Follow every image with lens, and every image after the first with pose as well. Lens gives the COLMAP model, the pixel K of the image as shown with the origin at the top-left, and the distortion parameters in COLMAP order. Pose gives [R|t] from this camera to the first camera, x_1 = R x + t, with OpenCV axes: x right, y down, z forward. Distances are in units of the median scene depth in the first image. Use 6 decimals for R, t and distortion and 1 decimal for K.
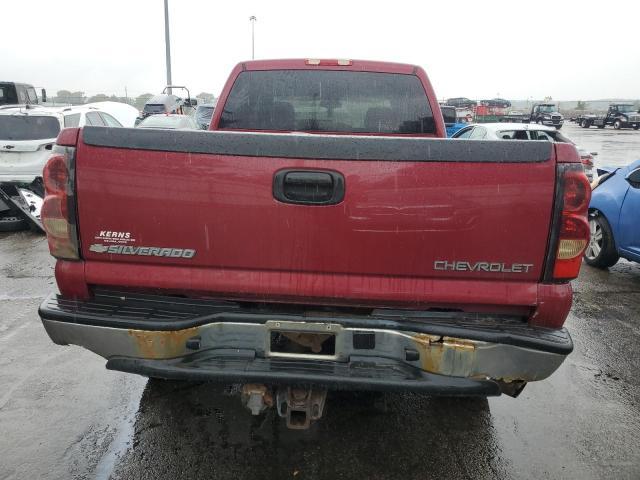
lens RADIAL K [[488.0, 0, 320.0], [0, 488.0, 240.0], [0, 0, 1]] dist [-0.000114, 0.000666]
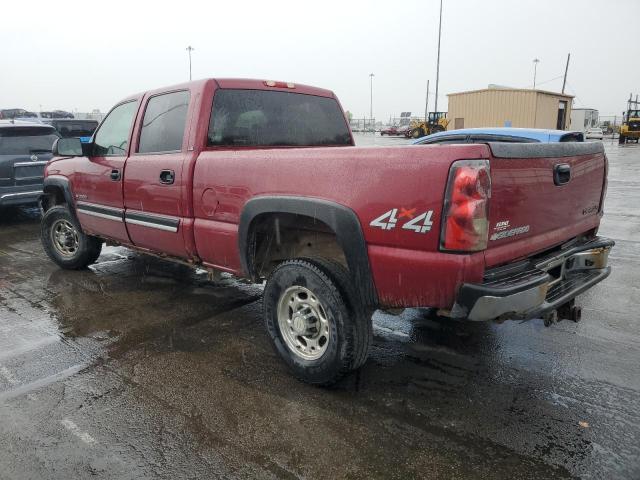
lens RADIAL K [[488.0, 0, 320.0], [0, 488.0, 240.0], [0, 0, 1]] dist [-0.000114, 0.000666]
pose [[0.663705, -0.172992, 0.727715, -0.797679], [0.190031, 0.979965, 0.059640, -0.065769], [-0.723453, 0.098705, 0.683282, 0.208031]]
